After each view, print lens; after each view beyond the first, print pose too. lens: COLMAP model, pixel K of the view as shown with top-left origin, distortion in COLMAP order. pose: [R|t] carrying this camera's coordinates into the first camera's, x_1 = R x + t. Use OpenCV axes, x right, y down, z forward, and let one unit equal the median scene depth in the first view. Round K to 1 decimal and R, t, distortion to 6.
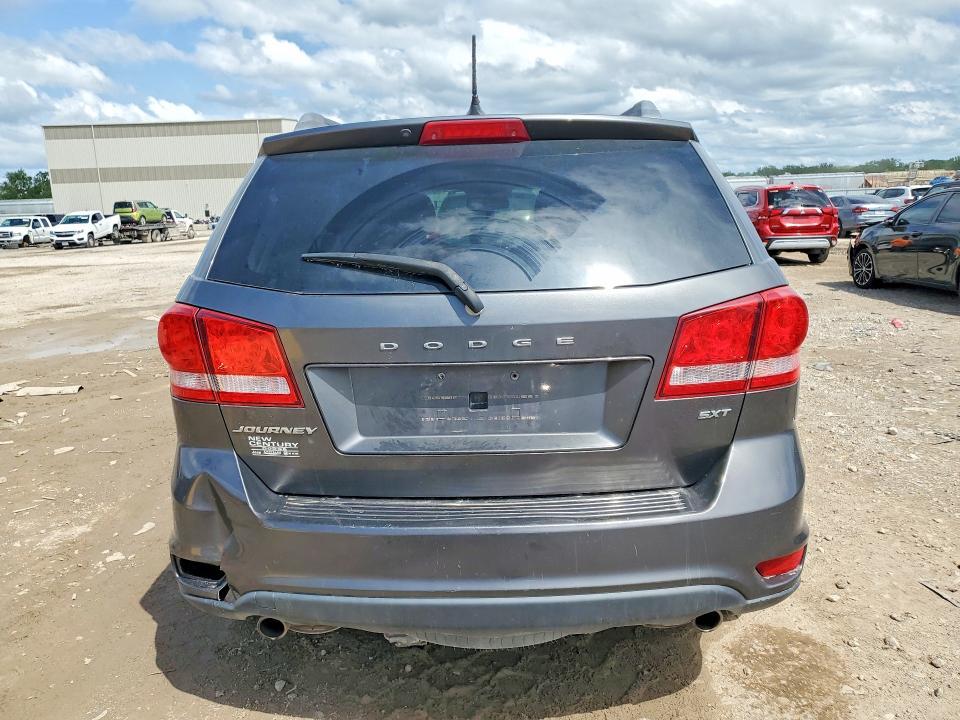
lens RADIAL K [[762.4, 0, 469.5], [0, 762.4, 364.1], [0, 0, 1]] dist [0.025166, -0.001290]
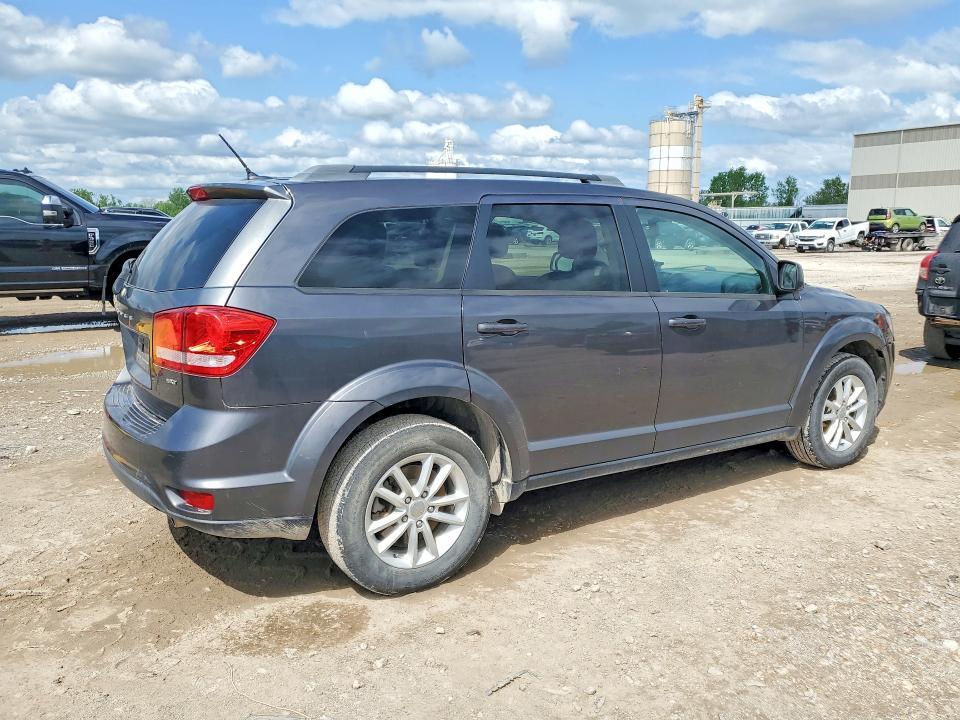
lens RADIAL K [[762.4, 0, 478.8], [0, 762.4, 354.4], [0, 0, 1]] dist [0.025166, -0.001290]
pose [[0.554339, 0.174443, -0.813805, 1.600403], [-0.187899, 0.978775, 0.081814, -0.189511], [0.810804, 0.107560, 0.575351, 0.518980]]
